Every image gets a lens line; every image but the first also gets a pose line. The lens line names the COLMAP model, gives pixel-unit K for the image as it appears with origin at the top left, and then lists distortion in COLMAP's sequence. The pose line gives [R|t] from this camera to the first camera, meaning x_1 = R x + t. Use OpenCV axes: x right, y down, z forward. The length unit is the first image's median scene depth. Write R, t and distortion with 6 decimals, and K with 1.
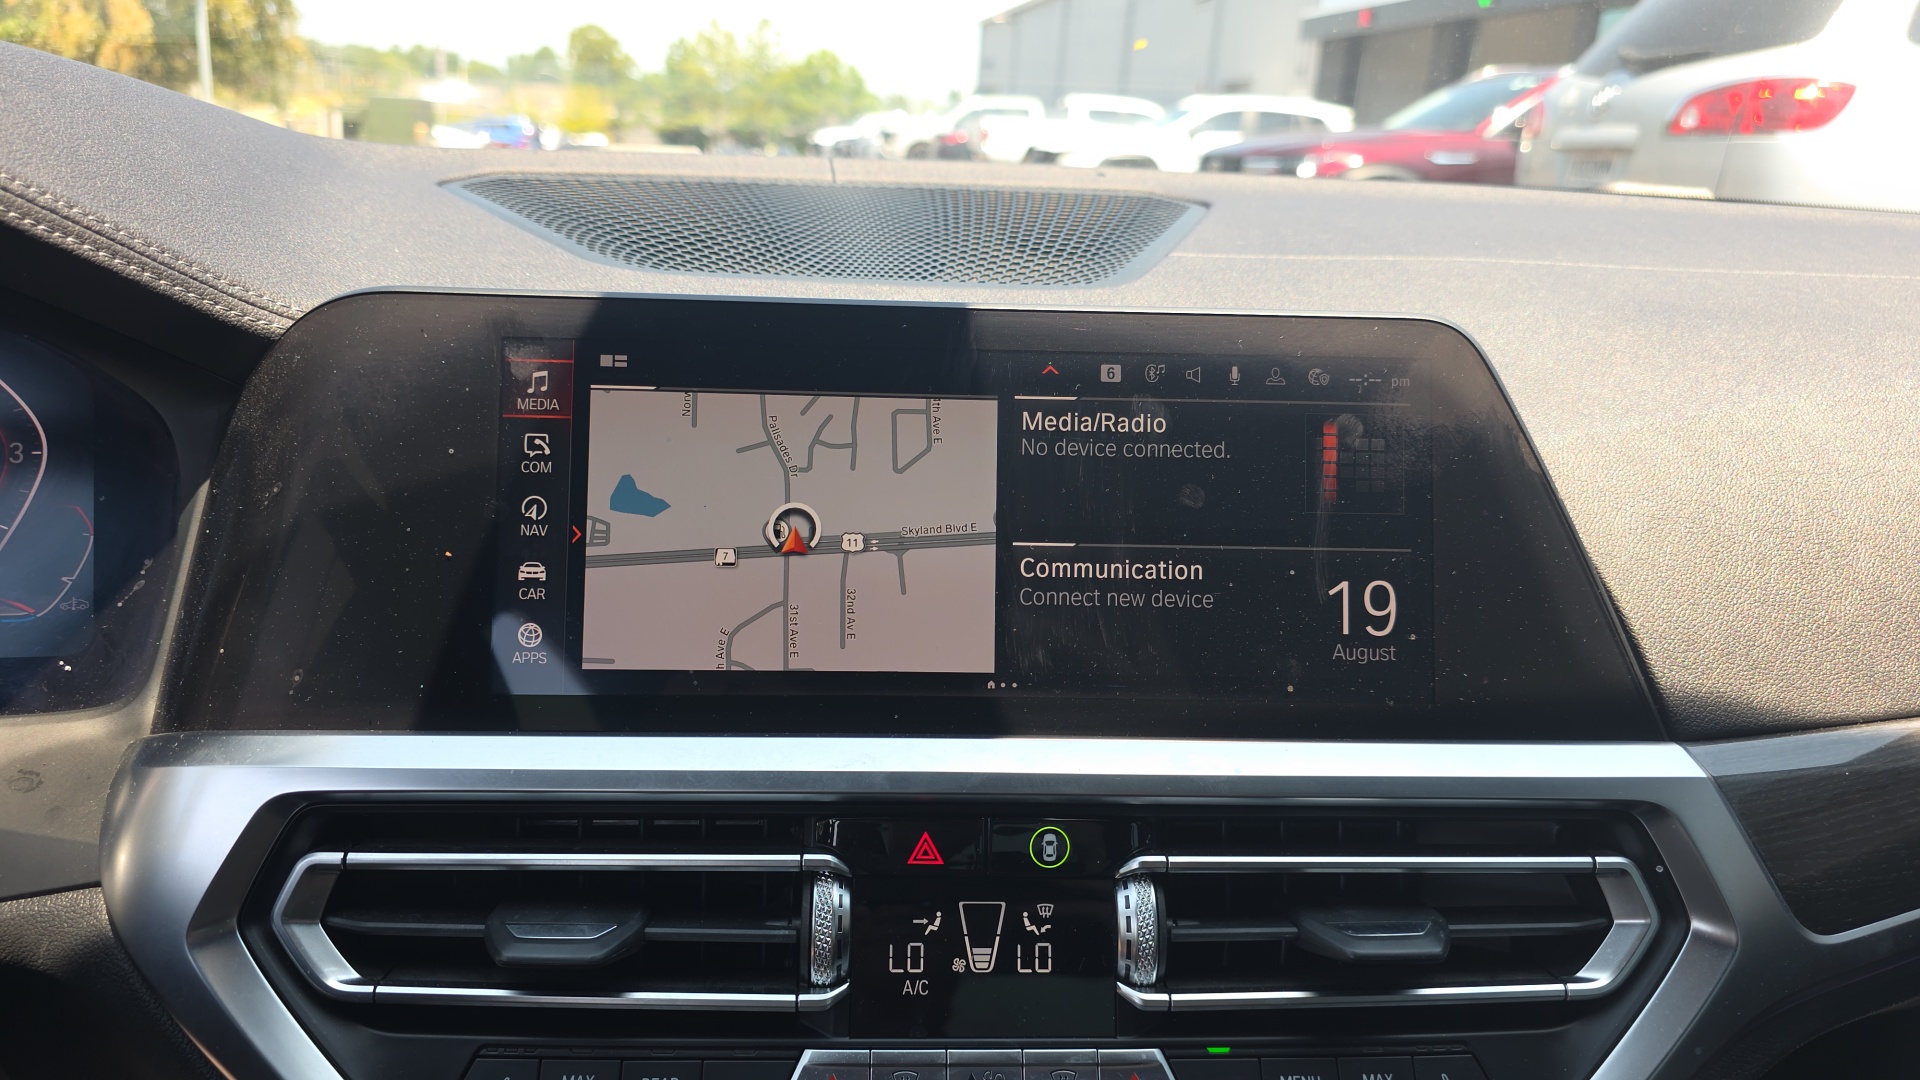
lens RADIAL K [[1293.6, 0, 942.4], [0, 1293.6, 551.6], [0, 0, 1]] dist [0.045959, -0.054594]
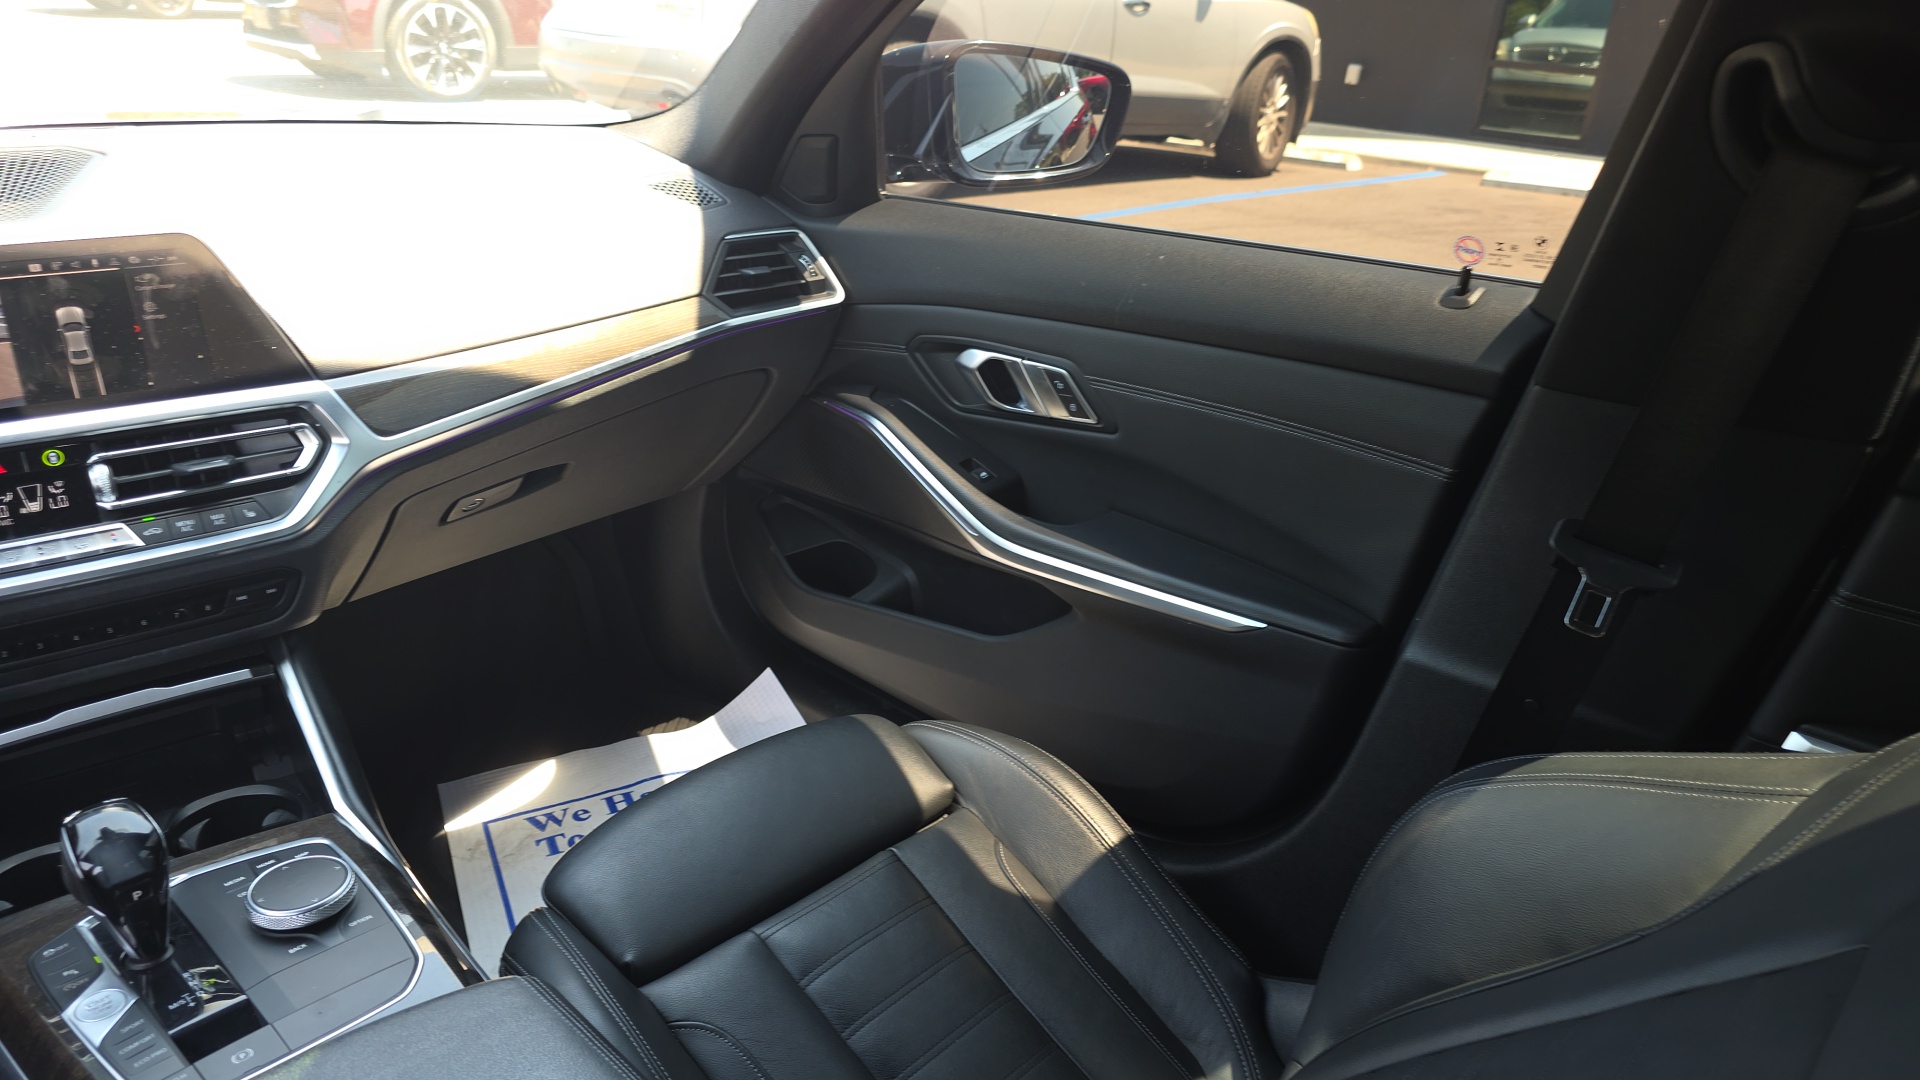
lens RADIAL K [[1293.6, 0, 984.0], [0, 1293.6, 520.8], [0, 0, 1]] dist [0.045959, -0.054594]
pose [[0.792526, -0.223692, 0.567331, 0.046566], [0.146642, 0.972904, 0.178755, 0.150841], [-0.591945, -0.058474, 0.803855, -2.099555]]
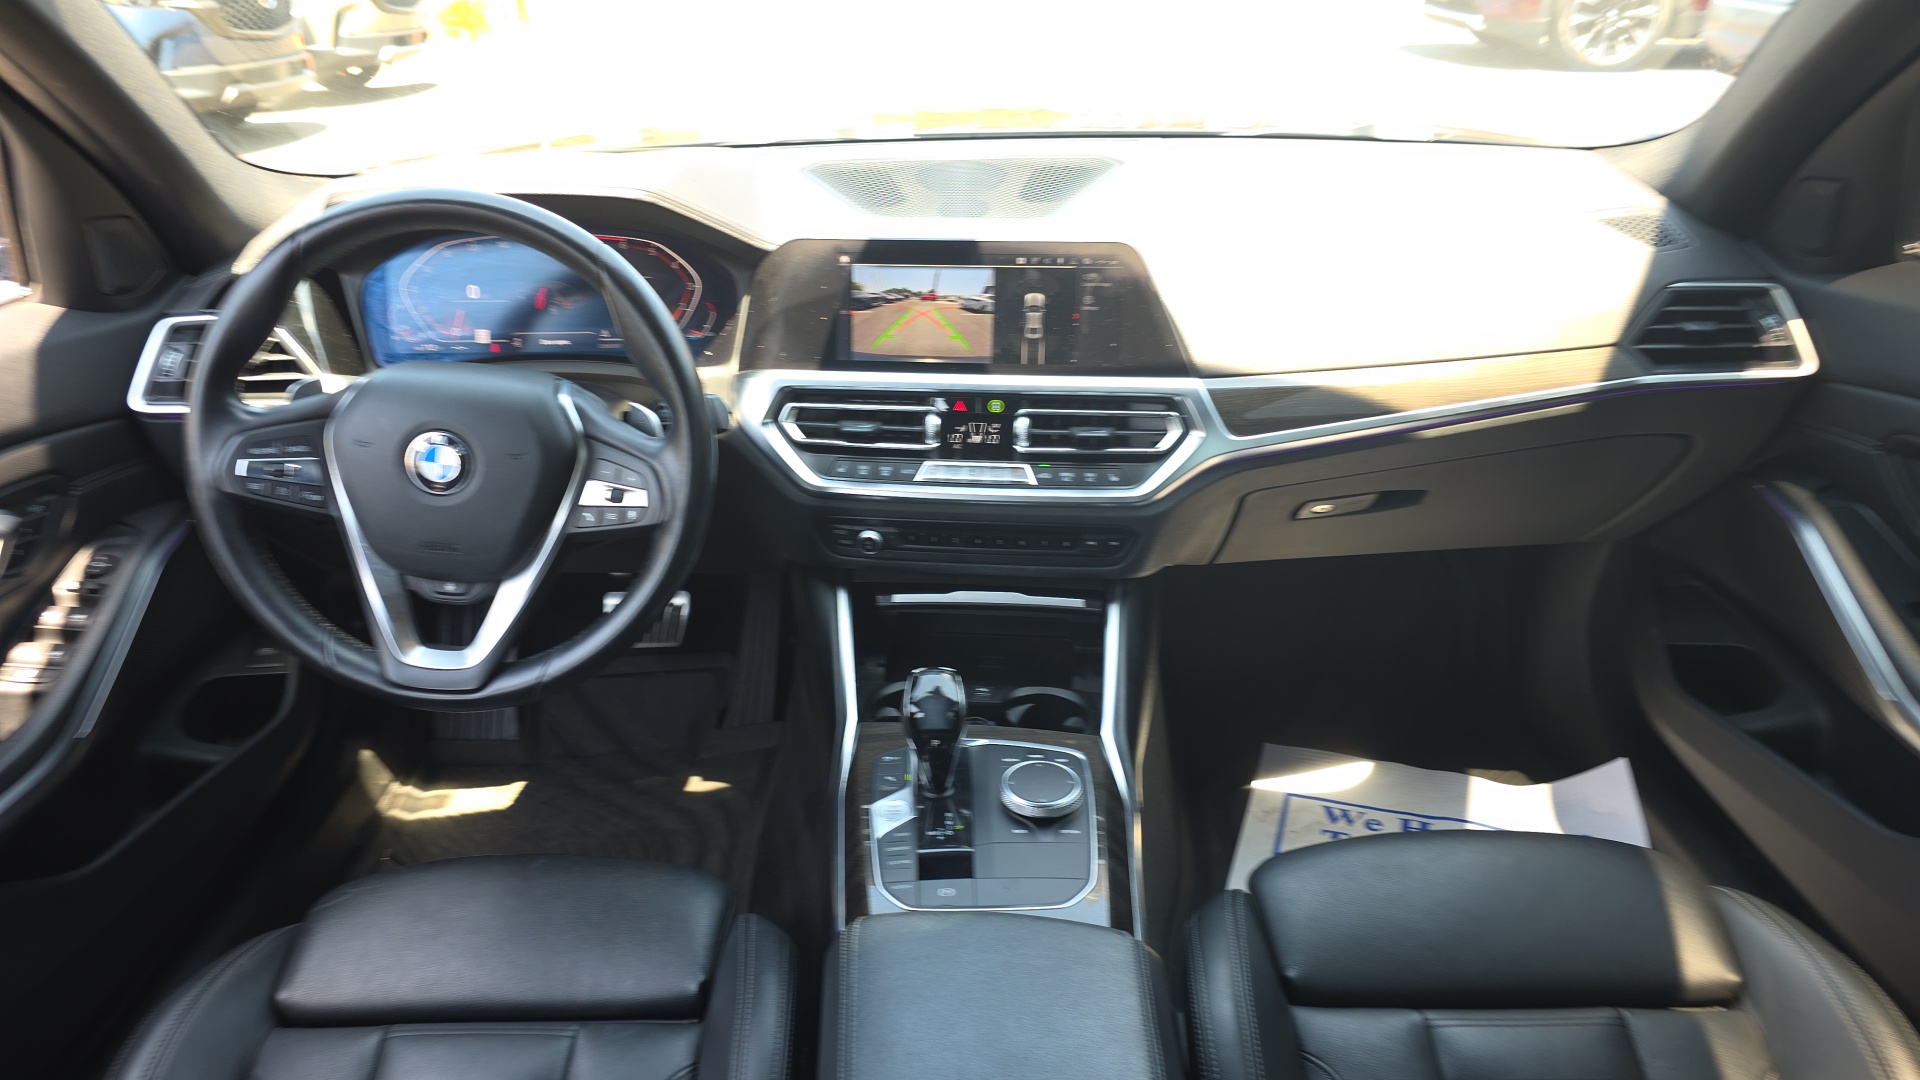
lens RADIAL K [[1293.6, 0, 951.3], [0, 1293.6, 533.8], [0, 0, 1]] dist [0.045959, -0.054594]
pose [[0.983285, 0.029145, -0.179728, 0.563223], [-0.001059, 0.988004, 0.154426, 0.034230], [0.182072, -0.151655, 0.971520, -2.270593]]
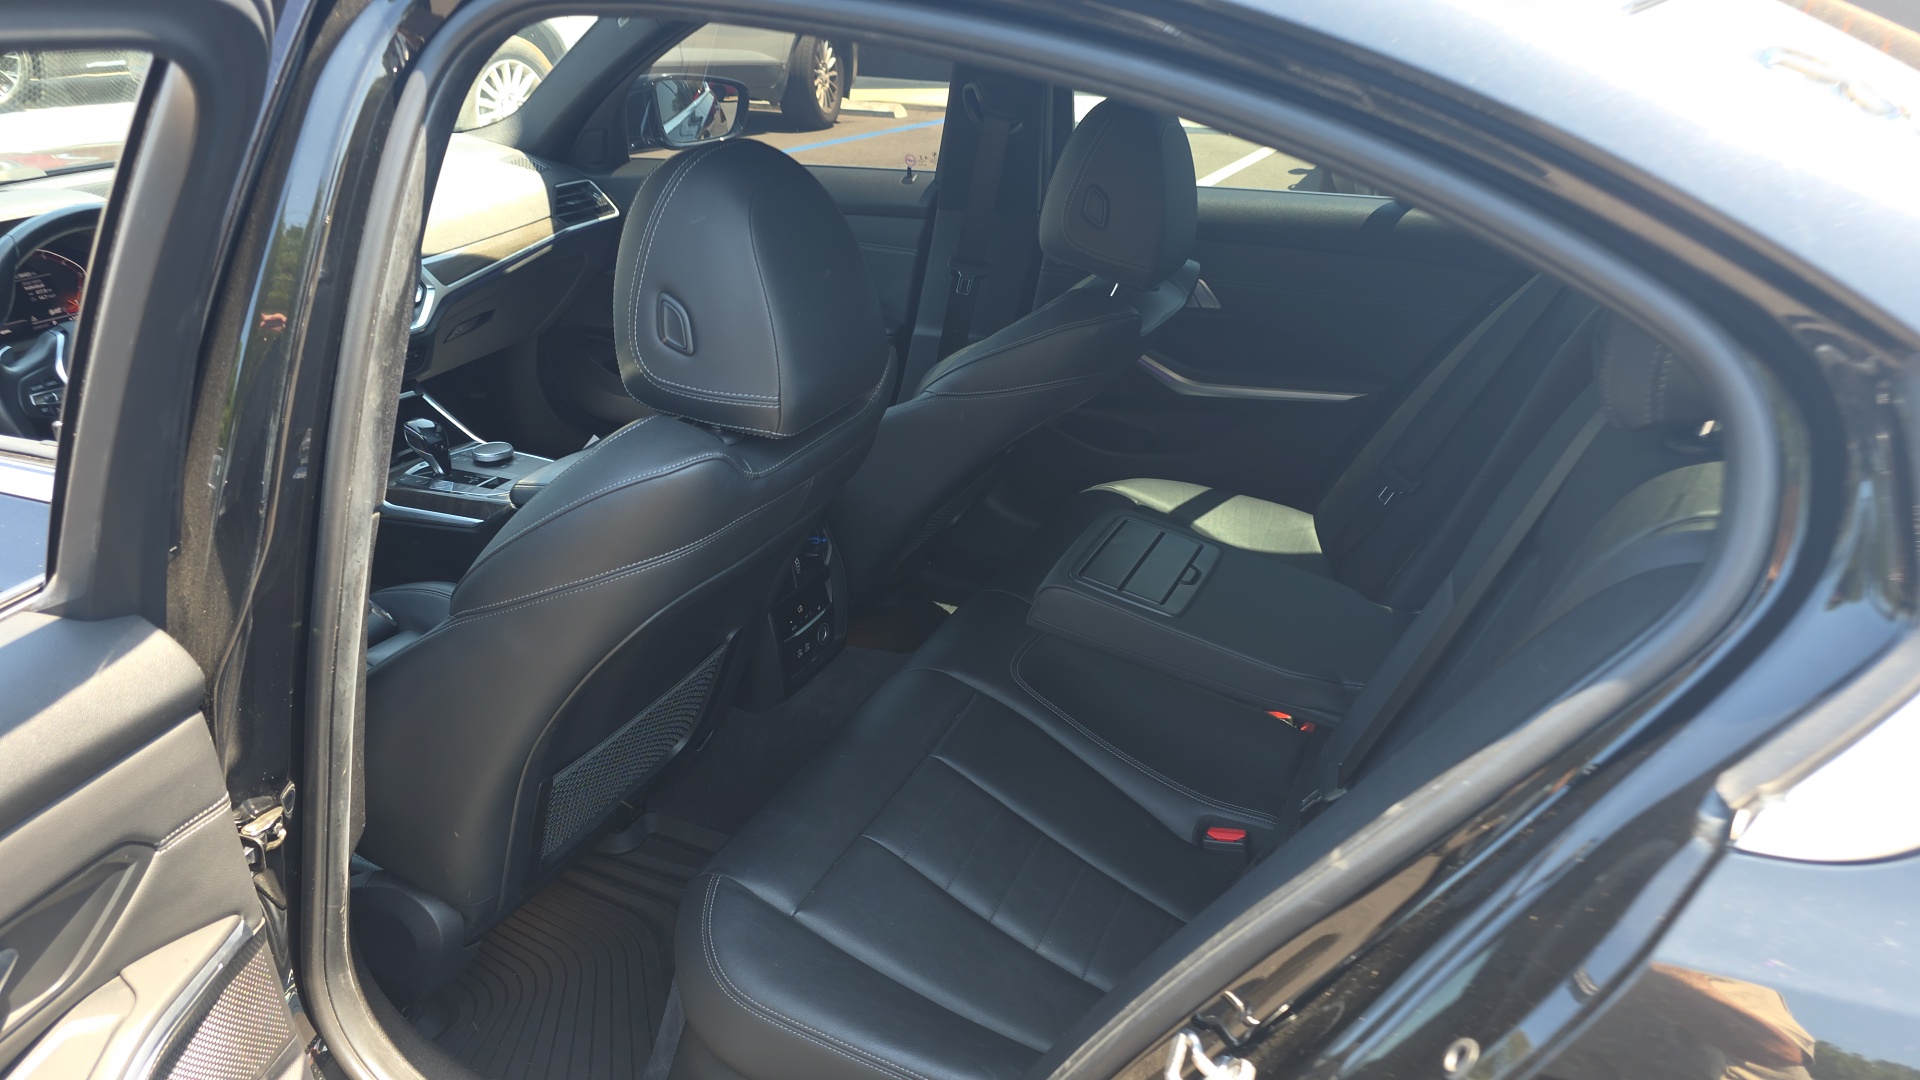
lens RADIAL K [[1293.6, 0, 997.7], [0, 1293.6, 544.2], [0, 0, 1]] dist [0.045959, -0.054594]
pose [[0.547591, -0.365016, 0.752933, -3.049596], [0.231943, 0.930788, 0.282553, 0.292713], [-0.803957, 0.019914, 0.594354, -4.826224]]
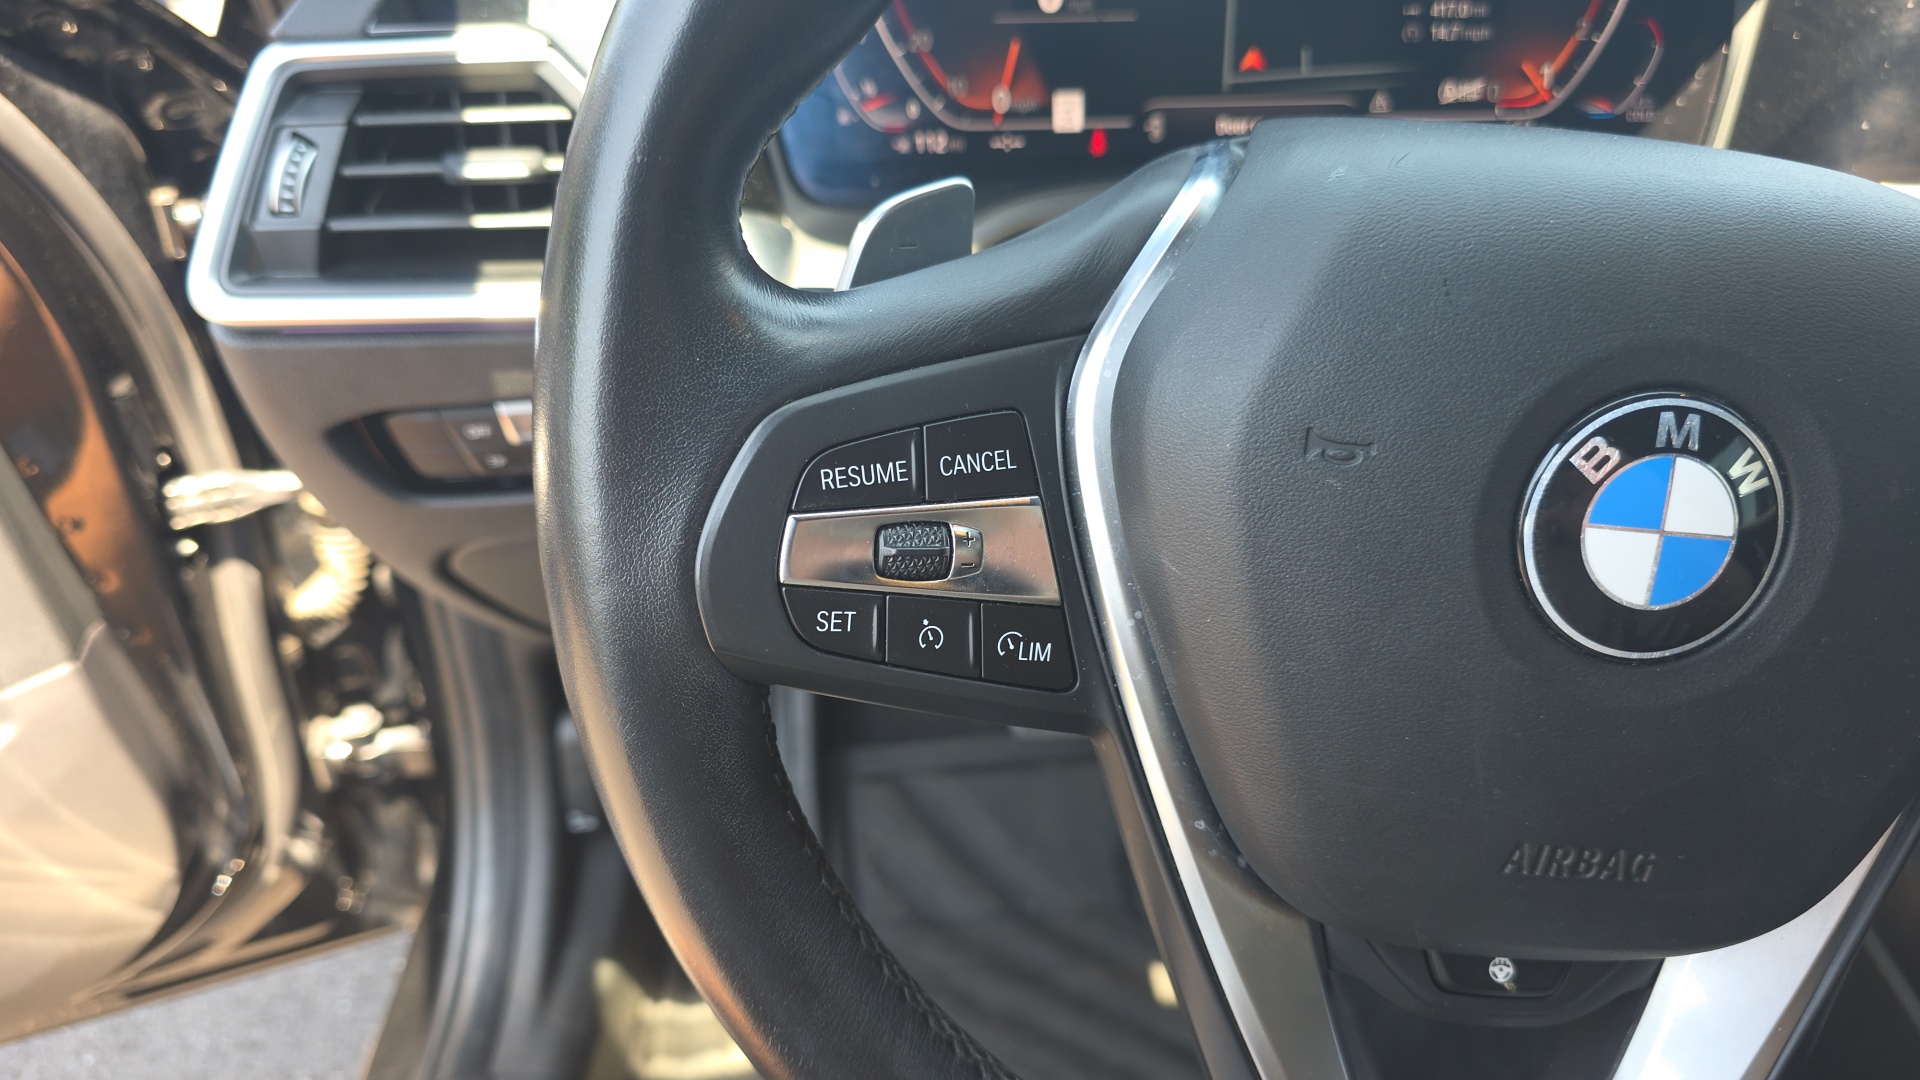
lens RADIAL K [[1293.6, 0, 948.5], [0, 1293.6, 531.7], [0, 0, 1]] dist [0.045959, -0.054594]
pose [[0.986893, 0.033823, -0.157791, -1.206037], [0.003493, 0.973083, 0.230429, 0.165089], [0.161337, -0.227960, 0.960211, -0.471221]]
